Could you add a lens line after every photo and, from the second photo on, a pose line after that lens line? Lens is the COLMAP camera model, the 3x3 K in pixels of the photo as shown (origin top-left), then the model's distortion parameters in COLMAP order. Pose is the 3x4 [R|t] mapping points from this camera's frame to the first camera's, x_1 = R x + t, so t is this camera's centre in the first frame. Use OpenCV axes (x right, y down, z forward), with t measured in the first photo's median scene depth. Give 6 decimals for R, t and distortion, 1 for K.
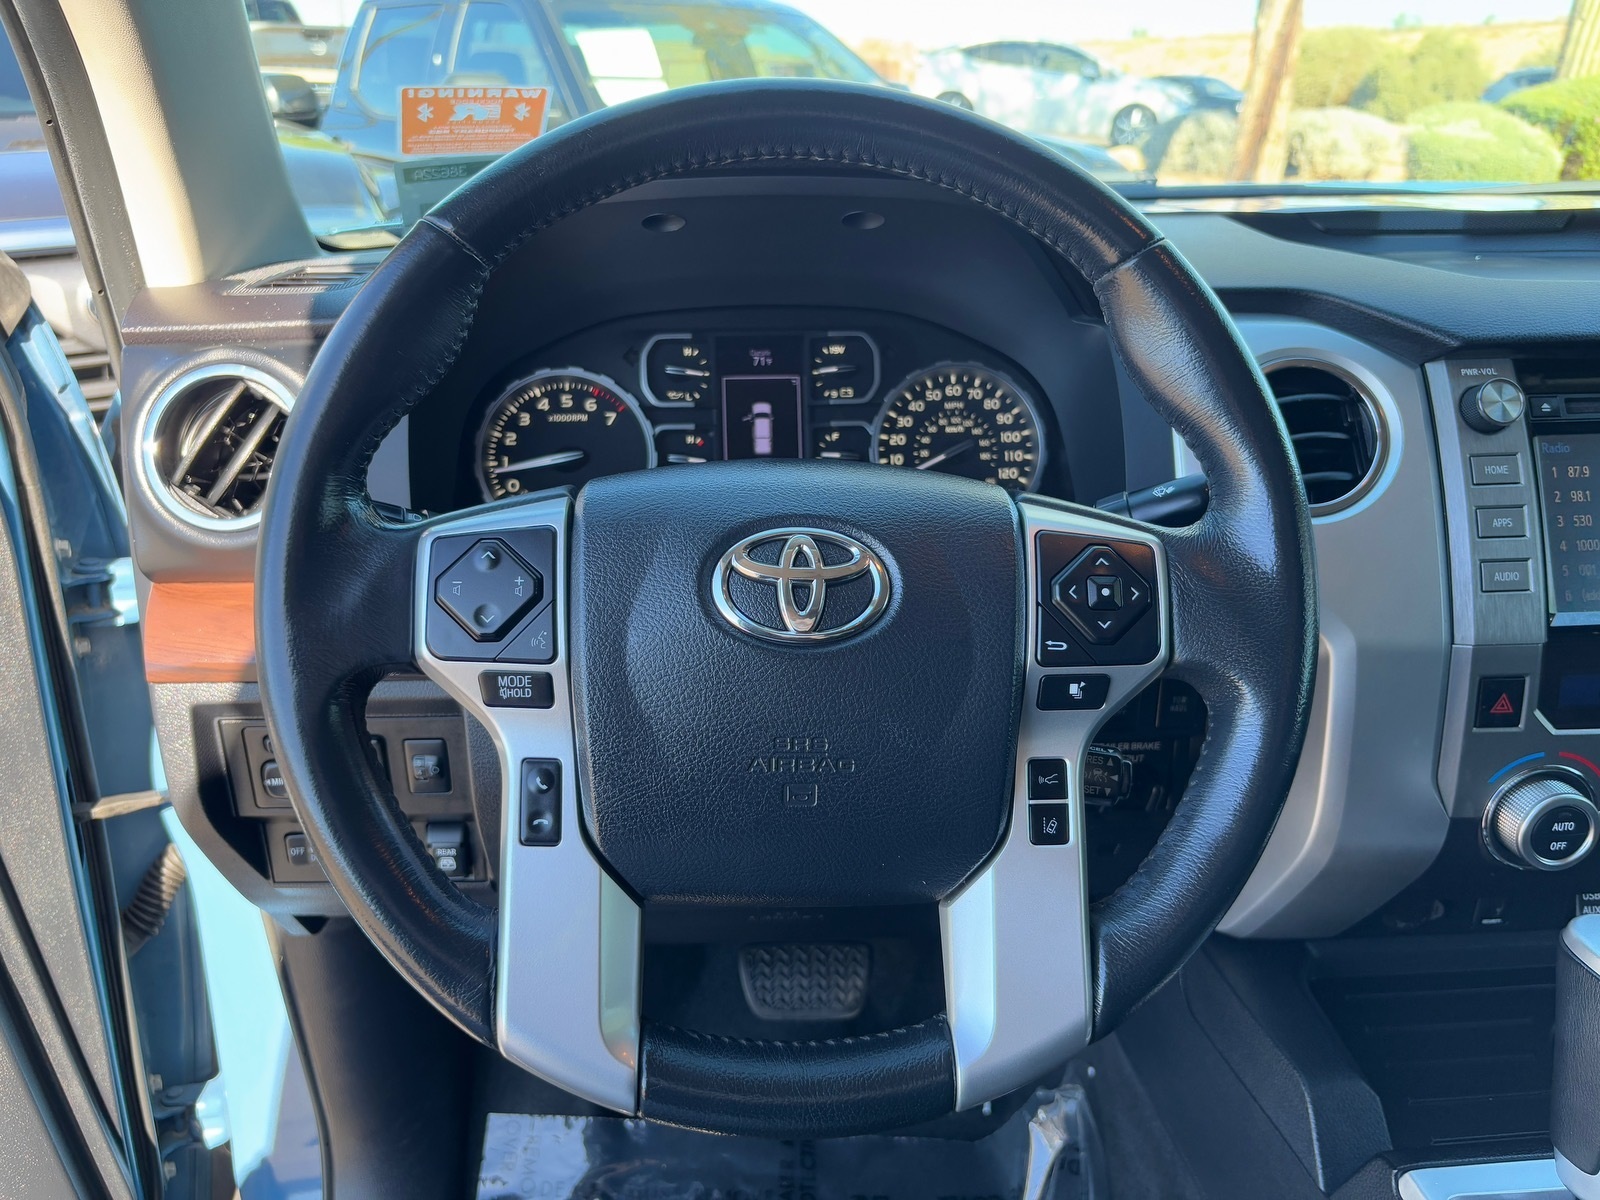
lens RADIAL K [[1217.2, 0, 785.4], [0, 1217.2, 598.5], [0, 0, 1]] dist [0.135990, -0.258413]
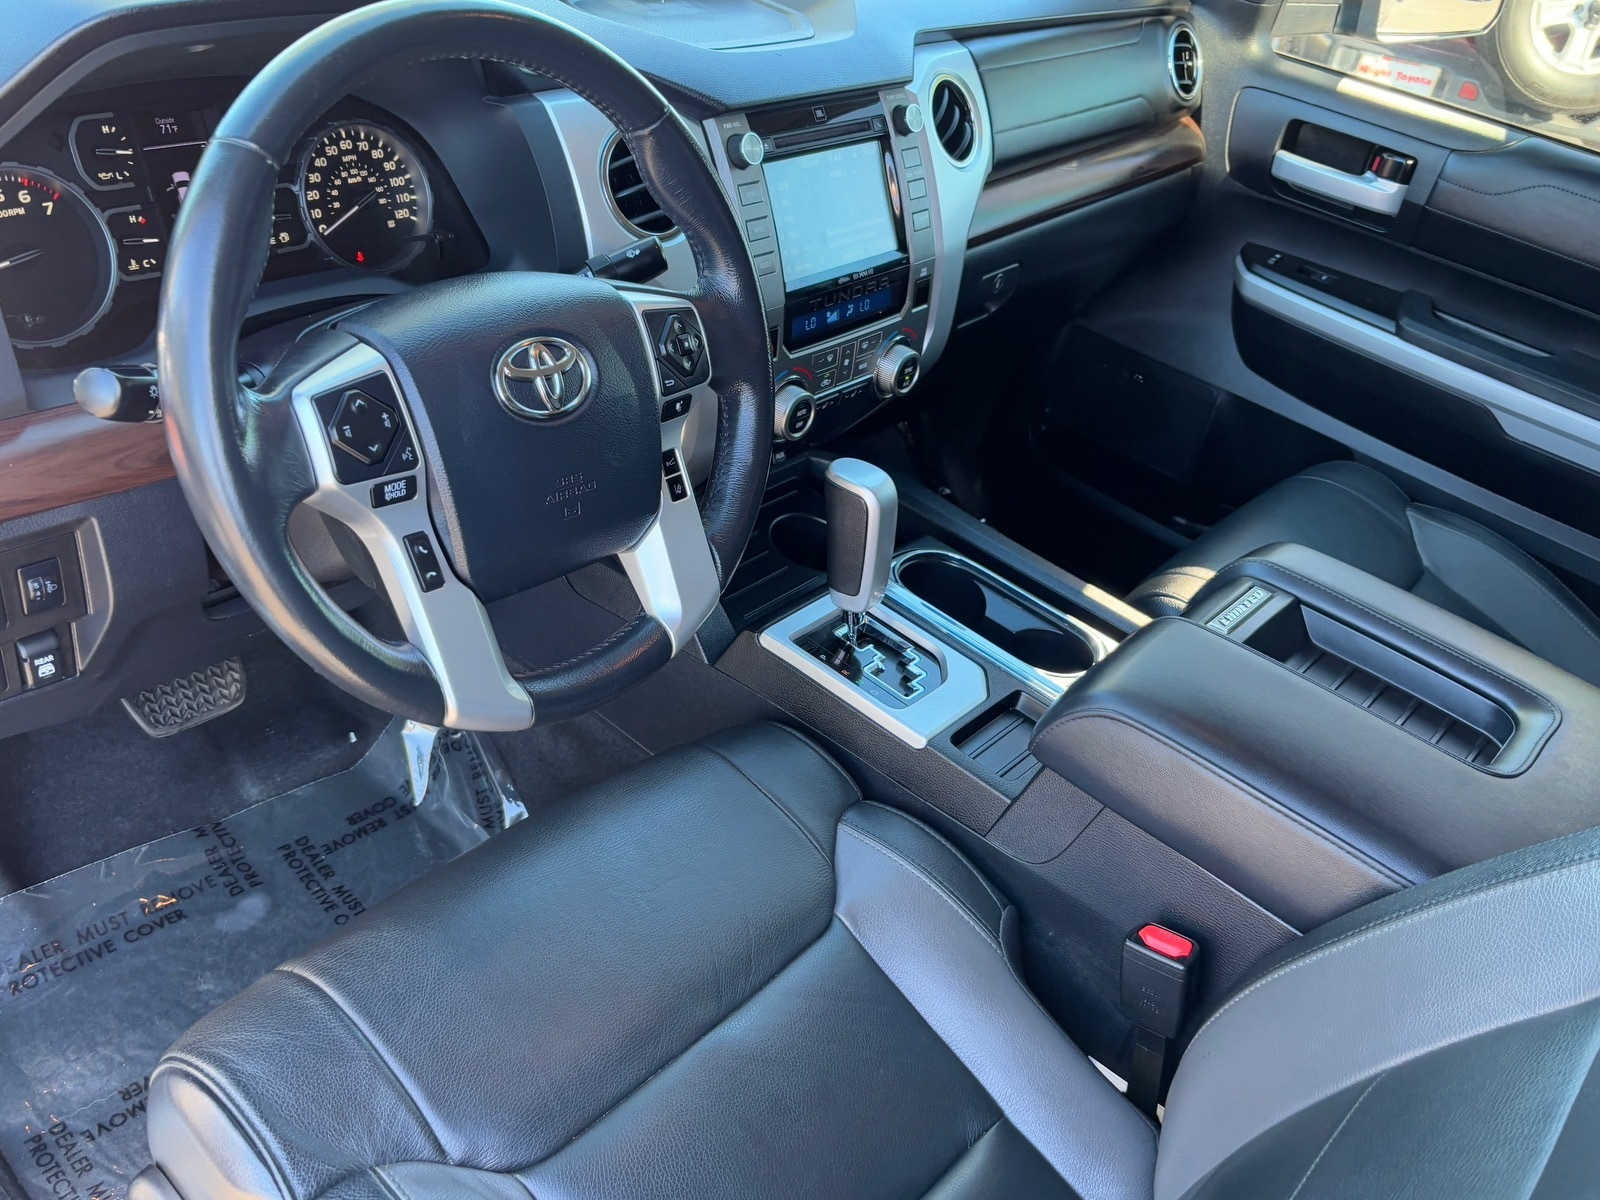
lens RADIAL K [[1439.1, 0, 805.2], [0, 1439.1, 600.9], [0, 0, 1]] dist [0.034404, -0.015957]
pose [[0.674499, -0.306552, 0.671623, -0.617220], [0.091304, 0.937371, 0.336155, -0.189216], [-0.732608, -0.165414, 0.660245, -0.270785]]
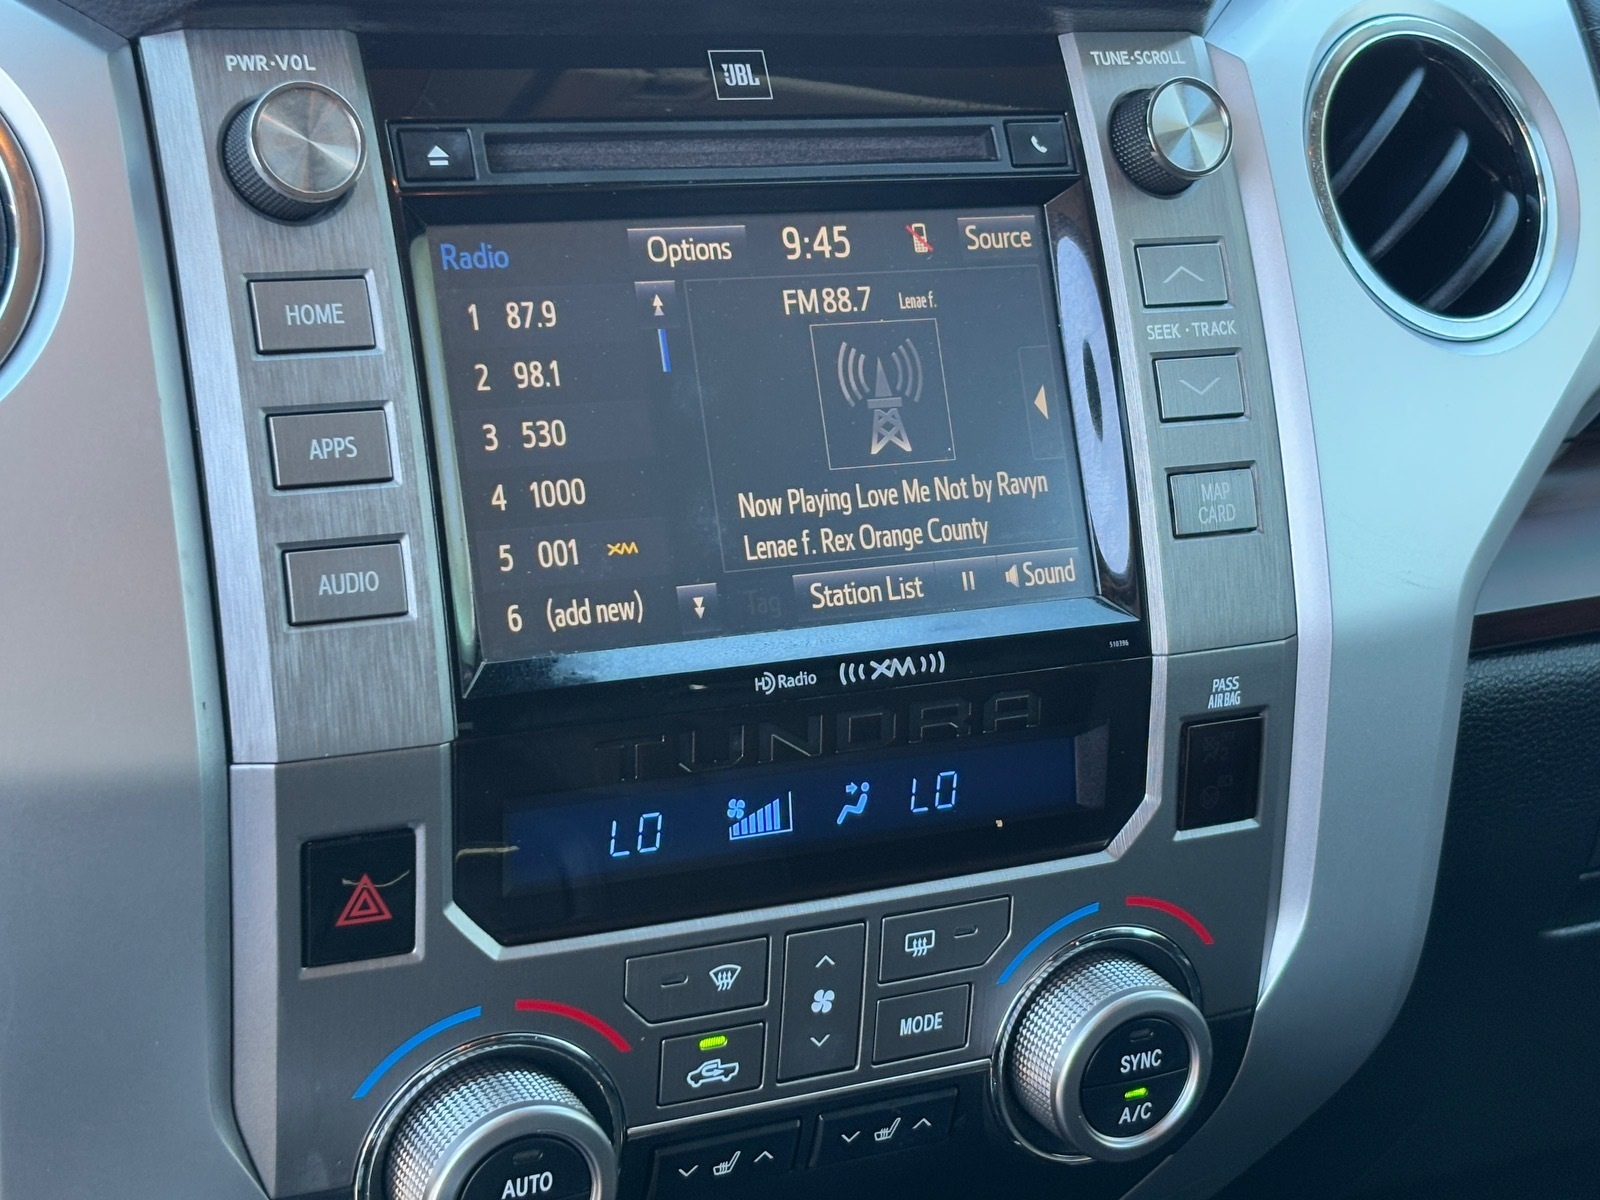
lens RADIAL K [[2819.8, 0, 800.0], [0, 2819.8, 600.0], [0, 0, 1]] dist [0.297972, -1.327075]
pose [[0.900454, -0.059752, 0.430828, 0.262654], [0.053507, 0.998213, 0.026610, -0.023814], [-0.431648, -0.000908, 0.902042, 0.089700]]
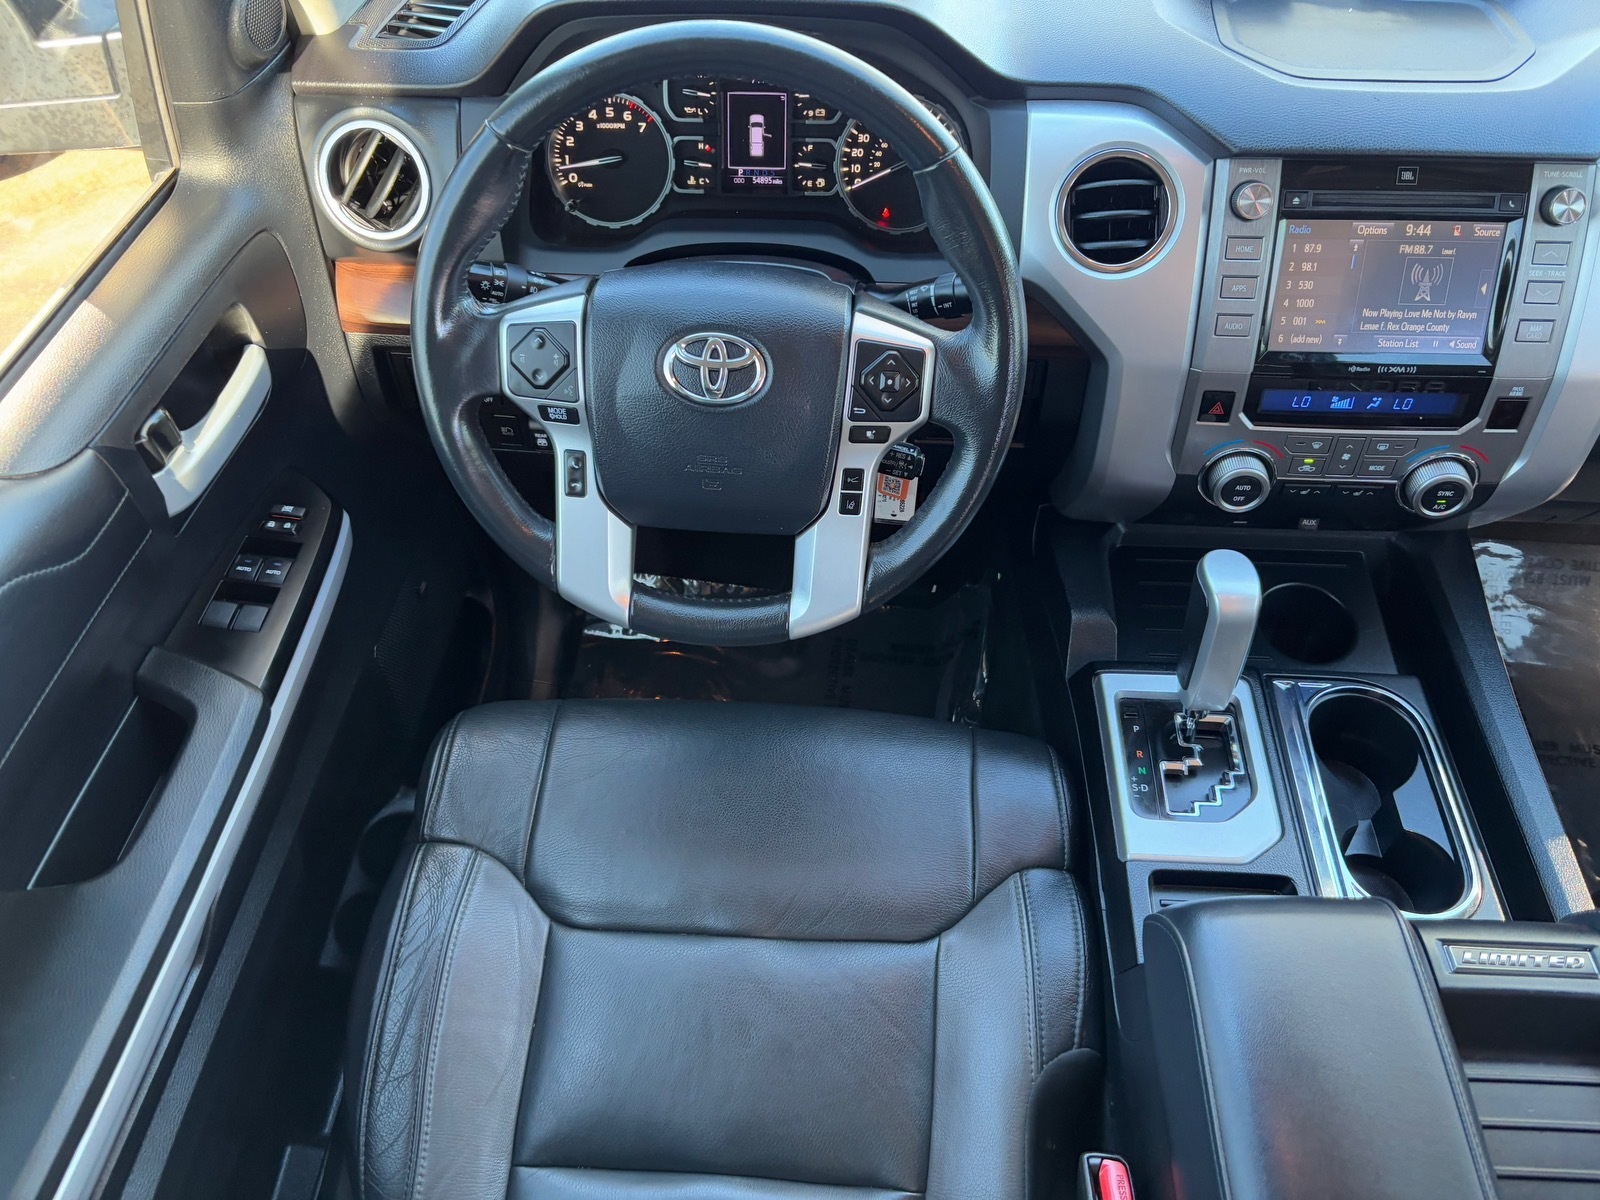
lens RADIAL K [[1223.2, 0, 791.5], [0, 1223.2, 607.0], [0, 0, 1]] dist [0.026582, -0.041634]
pose [[0.993388, 0.082149, -0.080195, 0.170304], [-0.036780, 0.889460, 0.455530, -0.298793], [0.108752, -0.449569, 0.886601, -0.407424]]
